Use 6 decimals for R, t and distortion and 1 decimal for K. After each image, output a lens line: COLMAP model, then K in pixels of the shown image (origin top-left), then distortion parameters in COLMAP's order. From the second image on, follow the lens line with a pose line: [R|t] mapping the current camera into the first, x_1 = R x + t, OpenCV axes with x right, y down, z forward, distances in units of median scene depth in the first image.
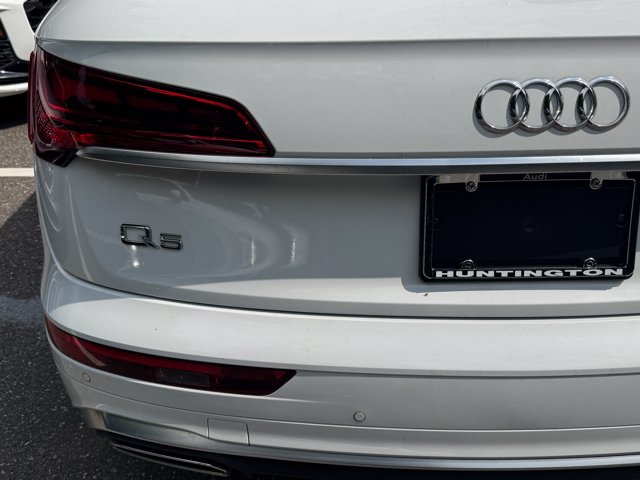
lens RADIAL K [[599.4, 0, 320.0], [0, 599.4, 240.0], [0, 0, 1]] dist [0.156689, -0.381915]
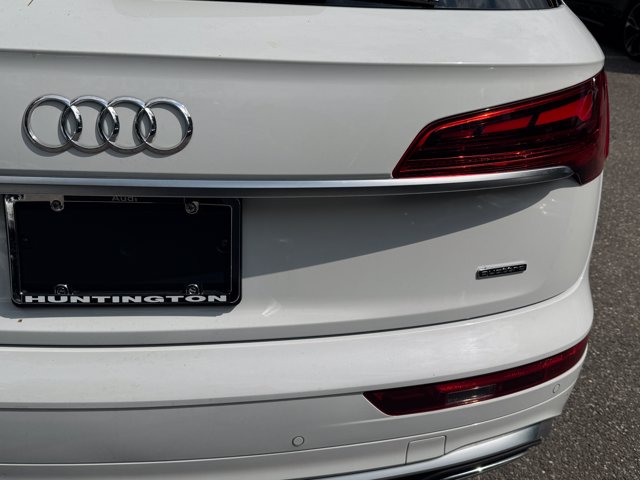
lens RADIAL K [[599.4, 0, 320.0], [0, 599.4, 240.0], [0, 0, 1]] dist [0.156689, -0.381915]
pose [[0.989685, 0.027077, 0.140682, 0.507357], [-0.021982, 0.999049, -0.037650, -0.009141], [-0.141568, 0.034169, 0.989339, 0.003217]]
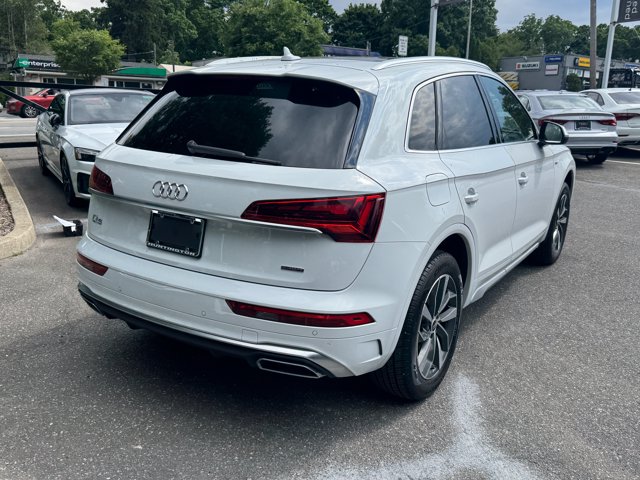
lens RADIAL K [[637.4, 0, 320.0], [0, 637.4, 240.0], [0, 0, 1]] dist [0.031678, -0.027480]
pose [[0.851607, 0.182155, -0.491513, 2.452515], [-0.302959, 0.936244, -0.177940, 0.342351], [0.427763, 0.300443, 0.852498, -1.319847]]
